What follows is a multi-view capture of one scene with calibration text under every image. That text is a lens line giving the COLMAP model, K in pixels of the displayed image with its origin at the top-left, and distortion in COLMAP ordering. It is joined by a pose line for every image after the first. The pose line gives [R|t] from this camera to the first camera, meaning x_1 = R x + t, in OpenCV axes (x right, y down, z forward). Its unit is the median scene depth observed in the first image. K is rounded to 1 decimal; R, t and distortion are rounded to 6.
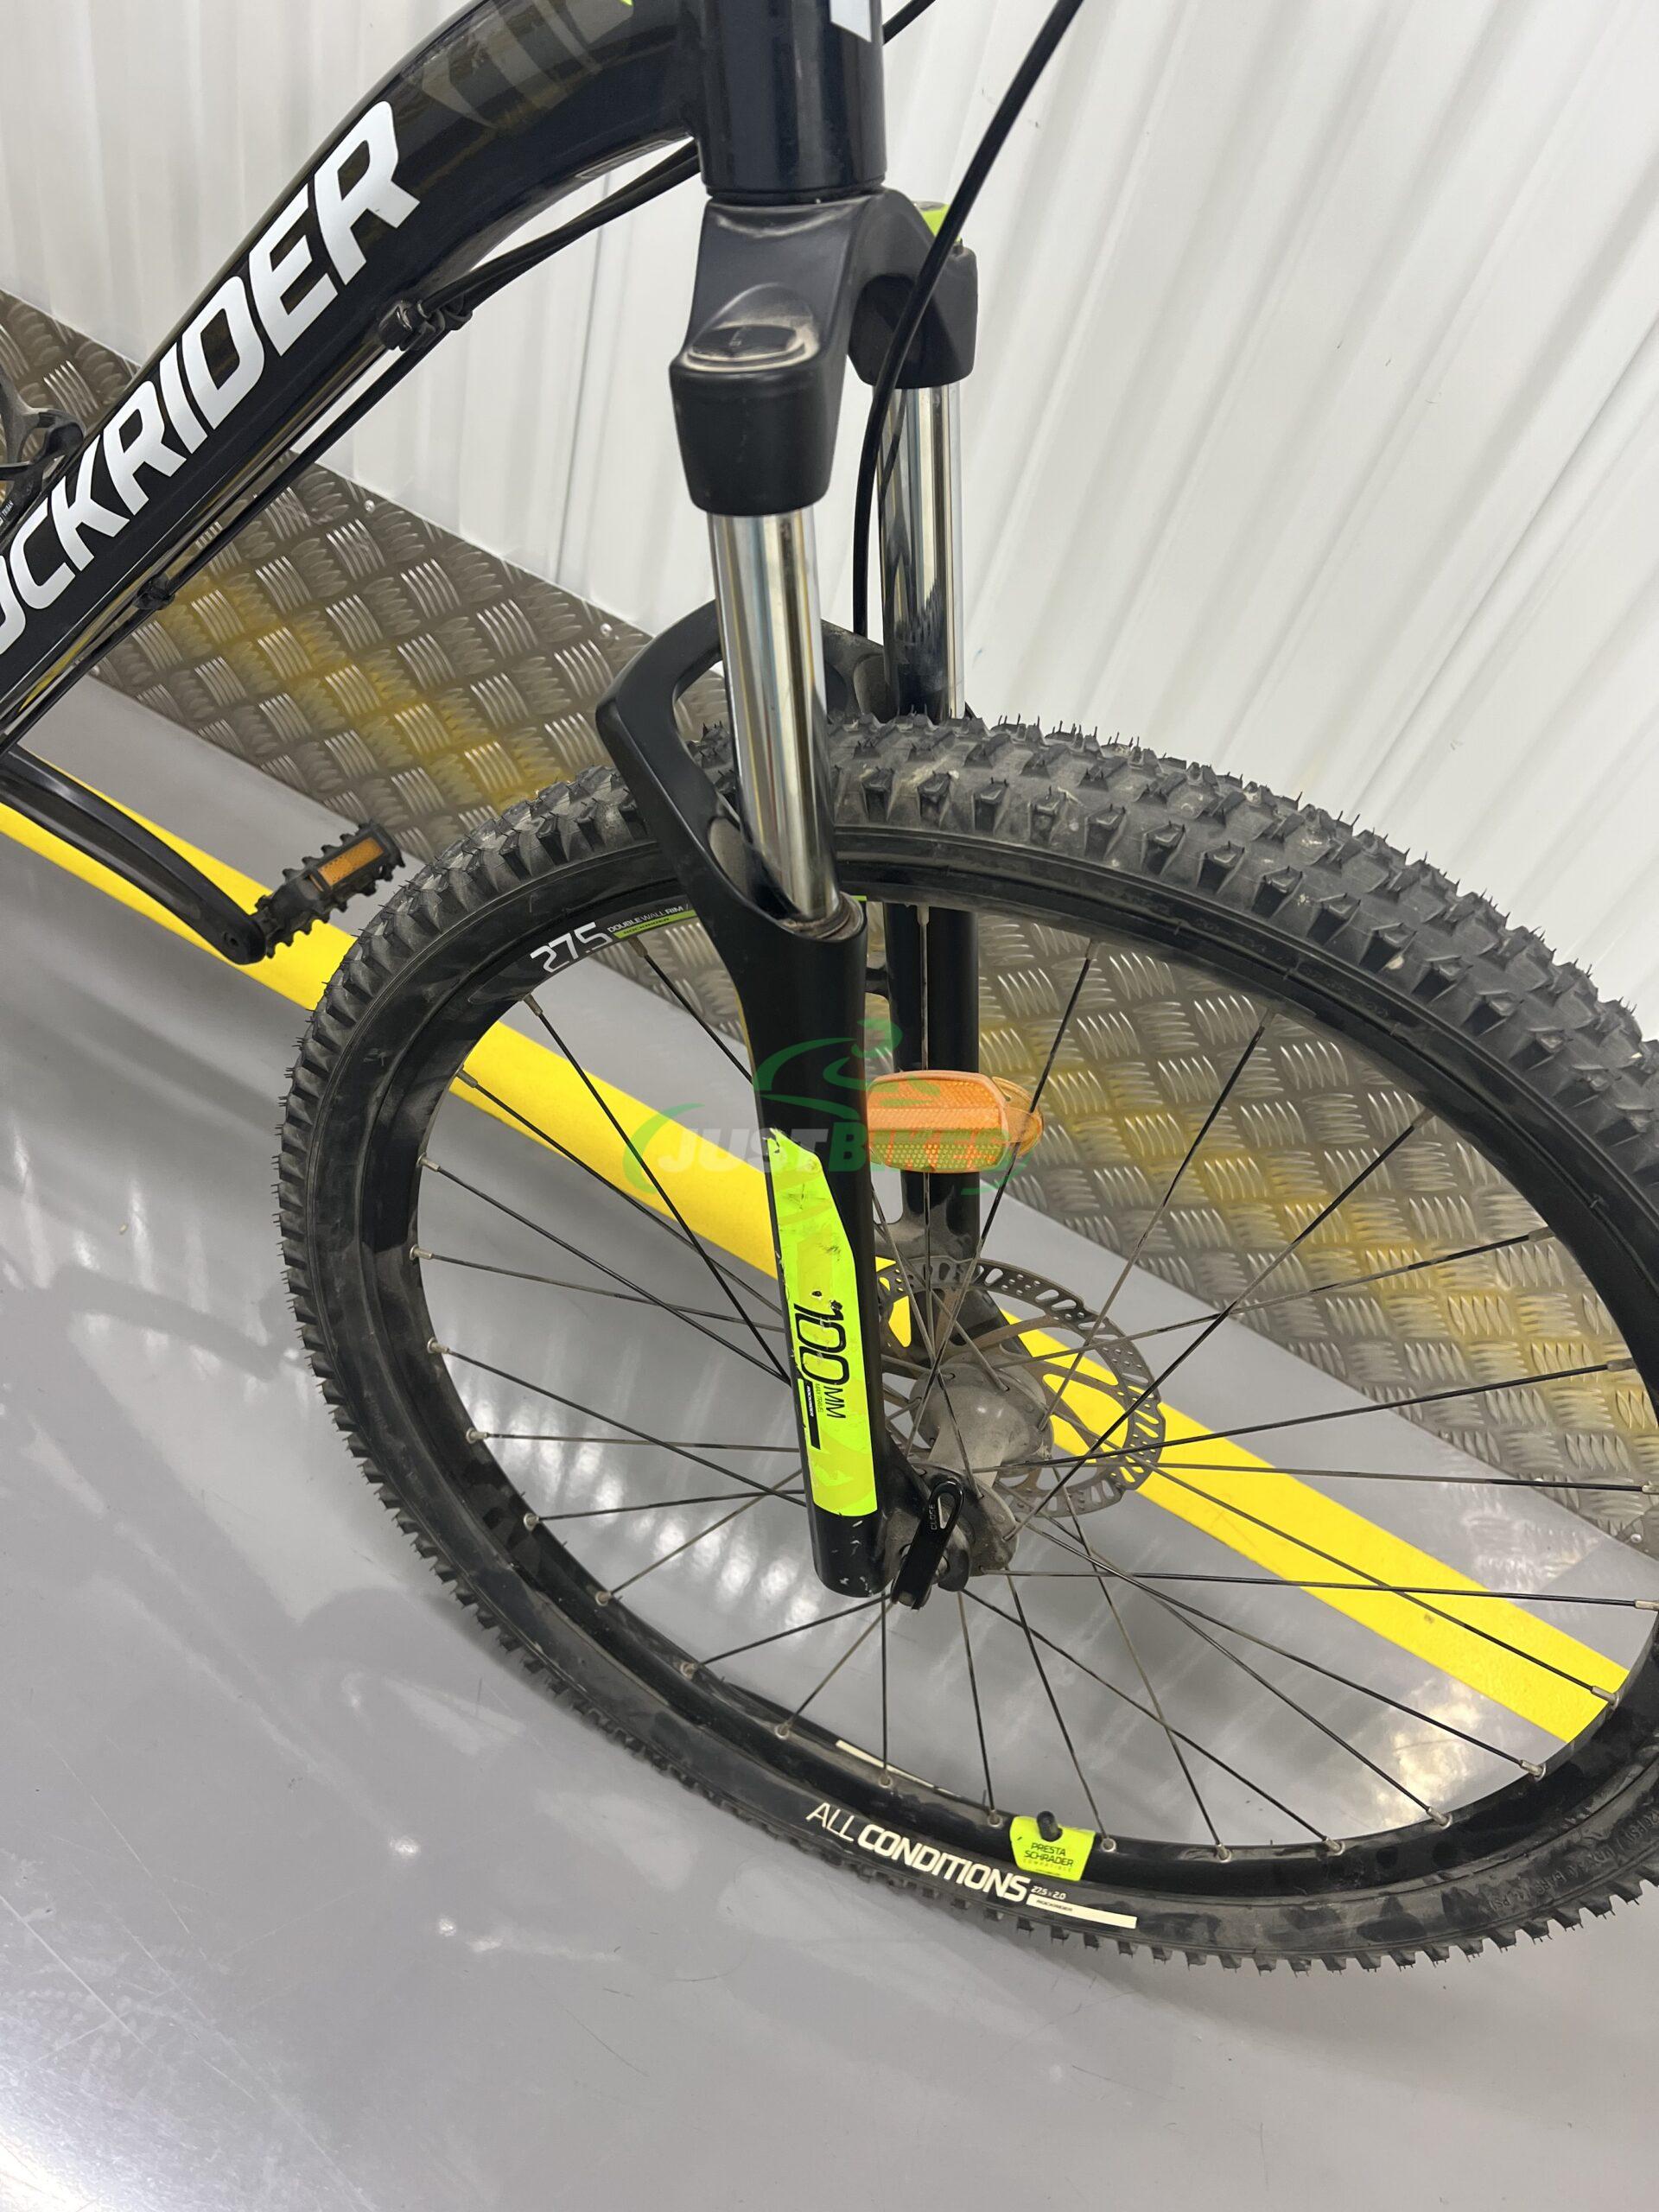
lens RADIAL K [[1715.8, 0, 835.2], [0, 1715.8, 1149.9], [0, 0, 1]] dist [0.037821, -0.040703]
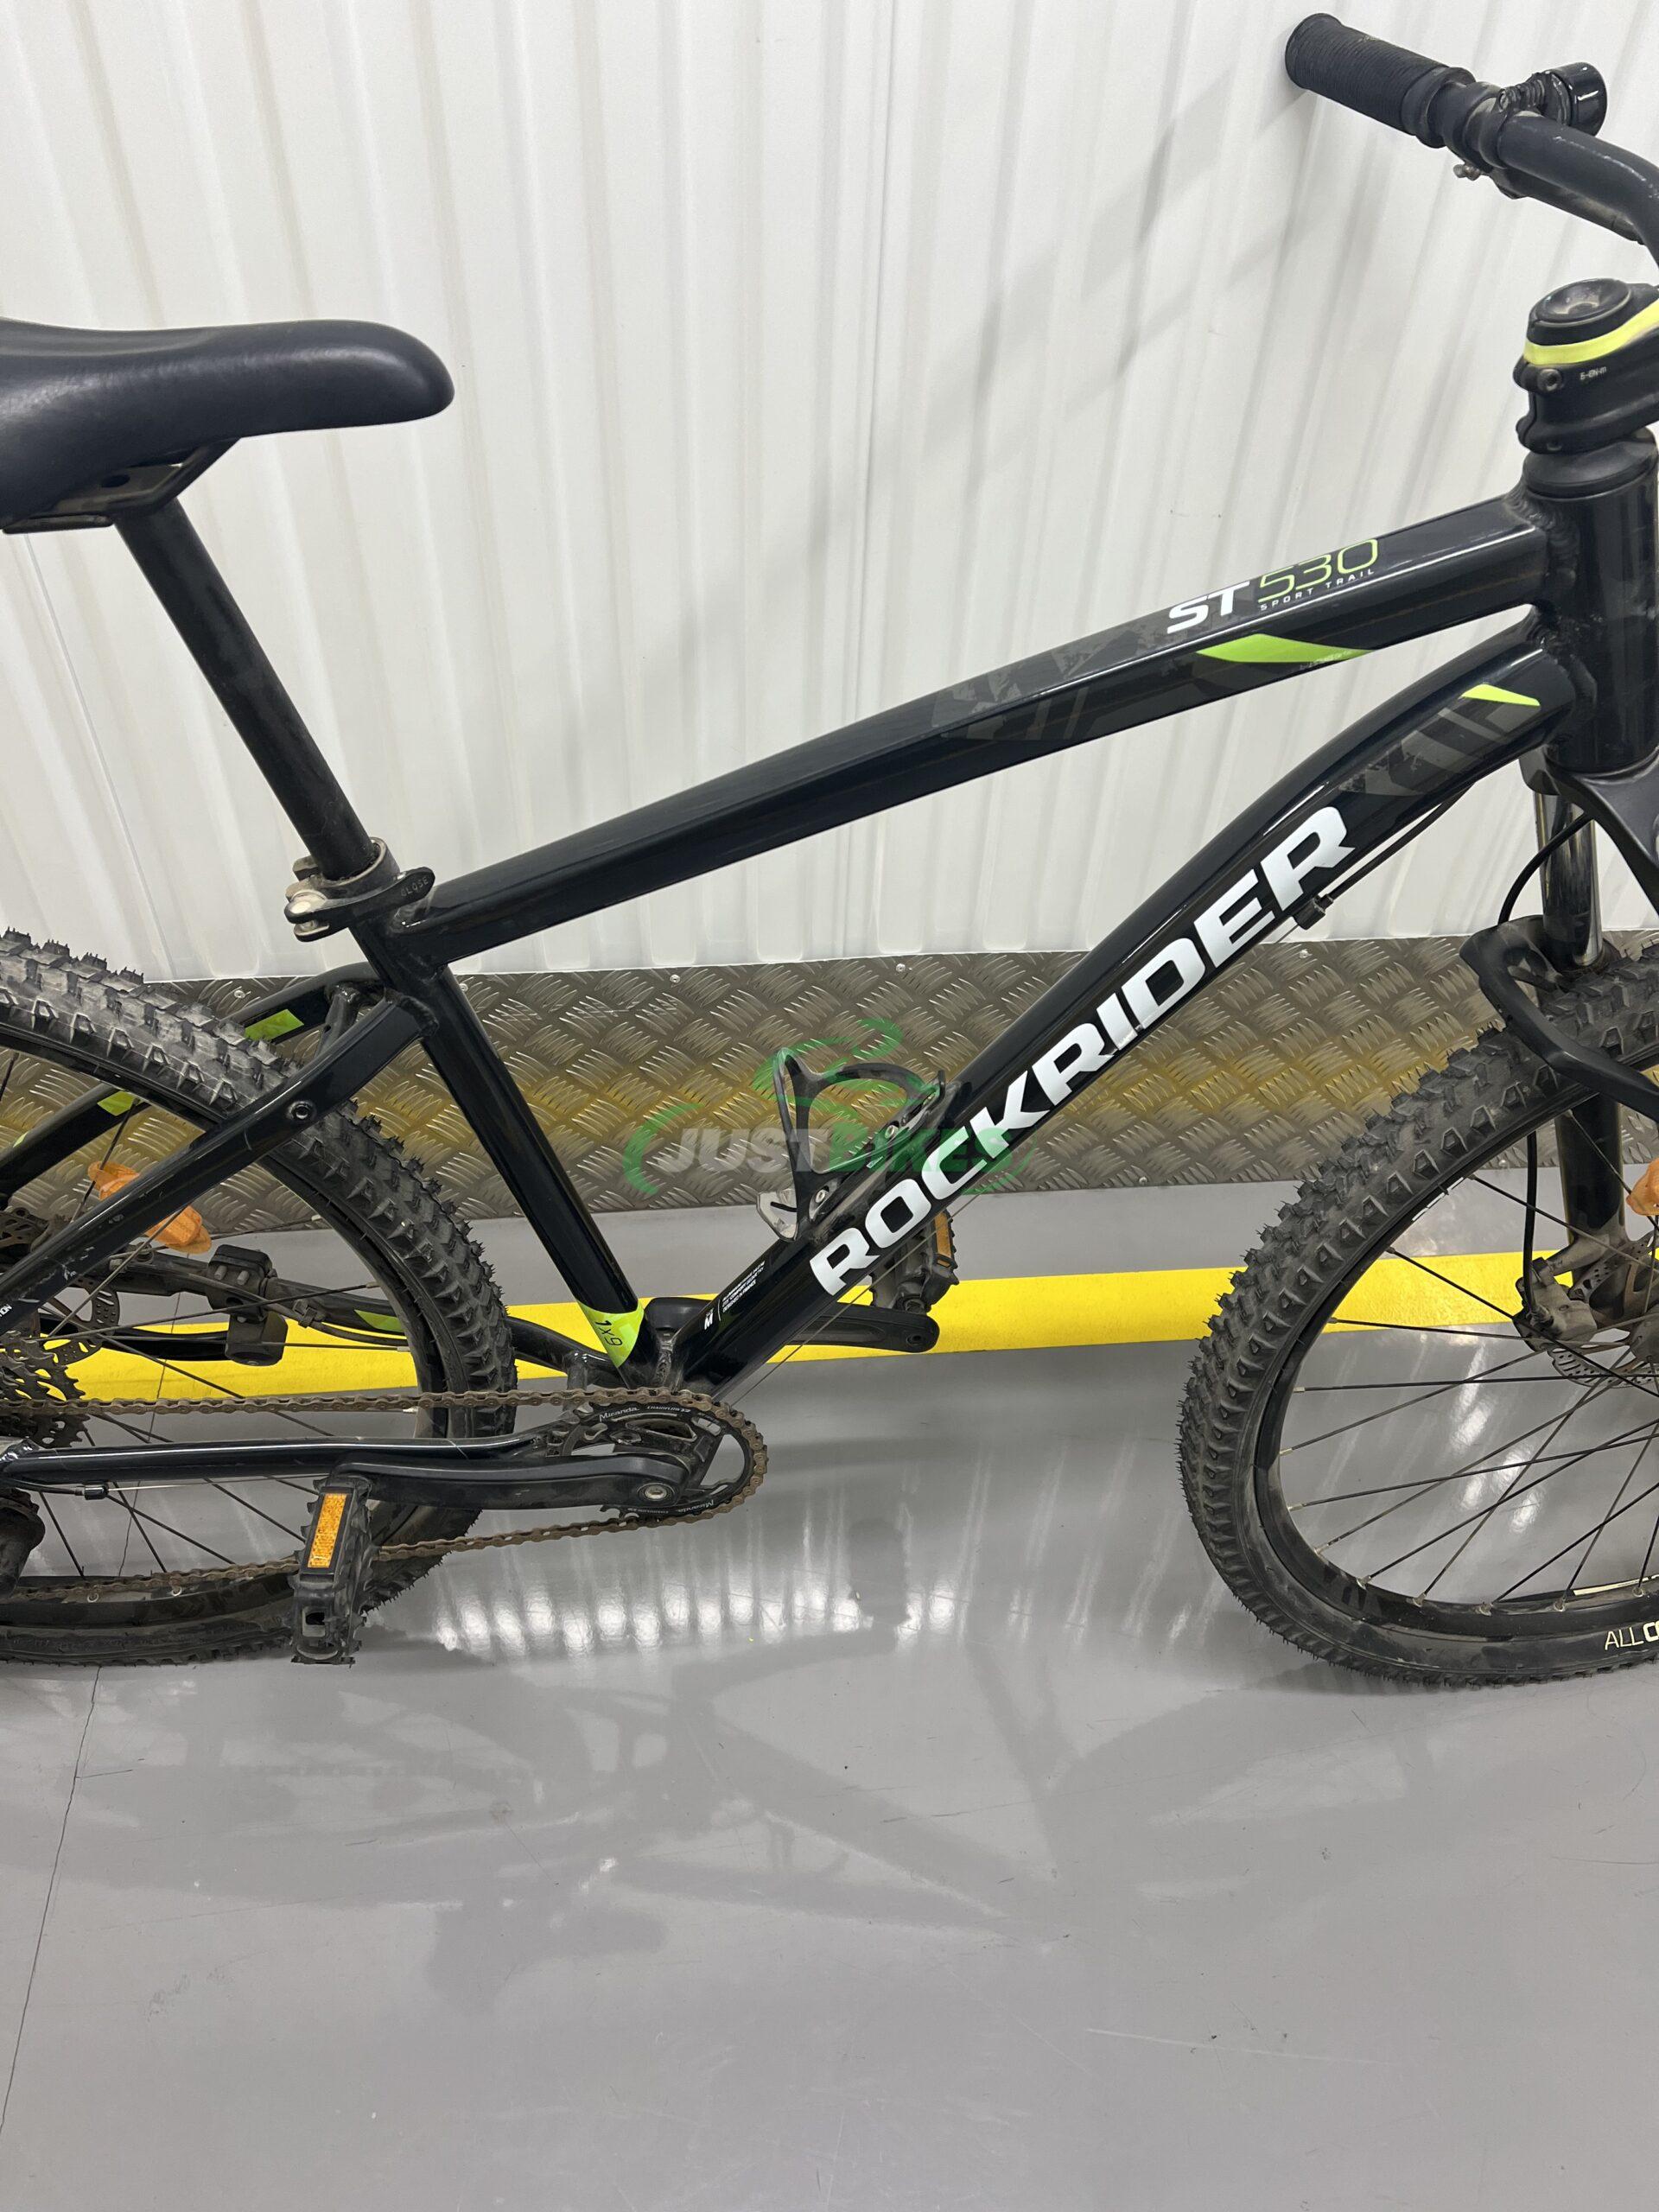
lens RADIAL K [[1661.1, 0, 829.5], [0, 1661.1, 1106.0], [0, 0, 1]] dist [0.017117, -0.040075]
pose [[0.826592, -0.521027, 0.212784, -0.605731], [0.523578, 0.850578, 0.048823, -0.379034], [-0.206427, 0.071053, 0.975879, -0.195529]]
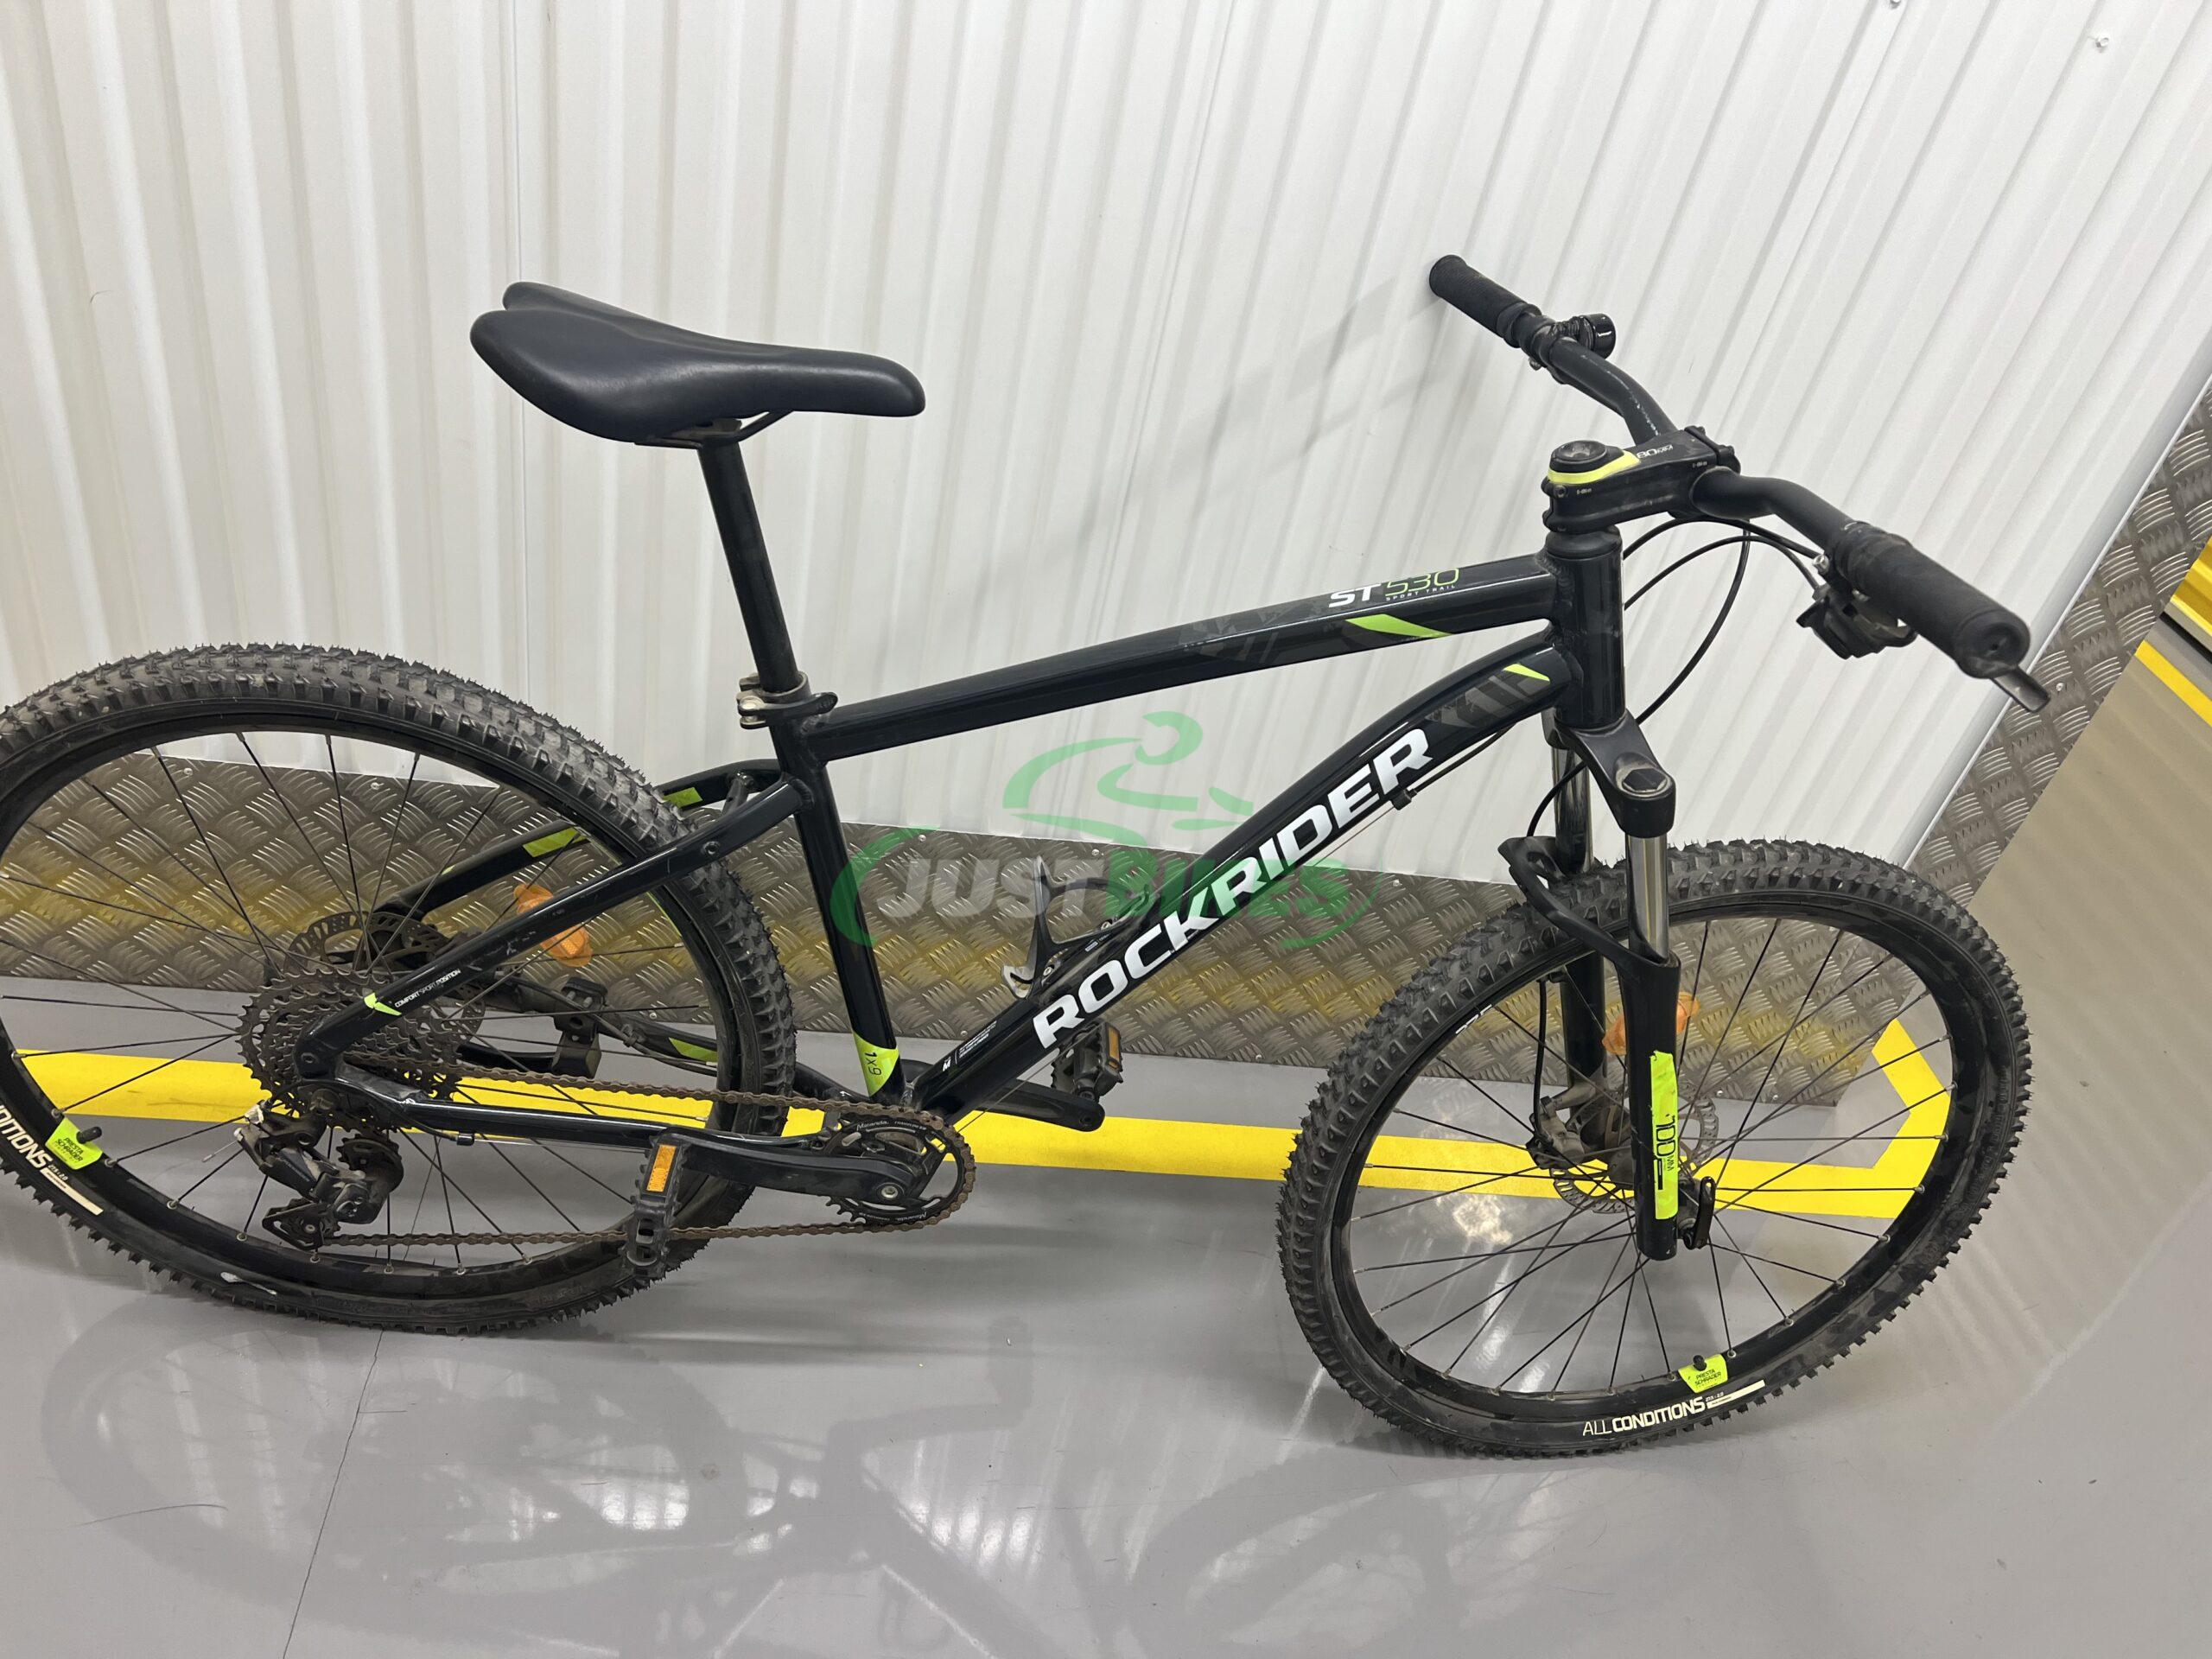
lens RADIAL K [[1661.1, 0, 1103.0], [0, 1661.1, 817.9], [0, 0, 1]] dist [0.017117, -0.040075]
pose [[0.849691, -0.368836, 0.376809, -0.875602], [0.419581, 0.905763, -0.059544, -0.297873], [-0.319338, 0.208696, 0.924375, -0.563108]]
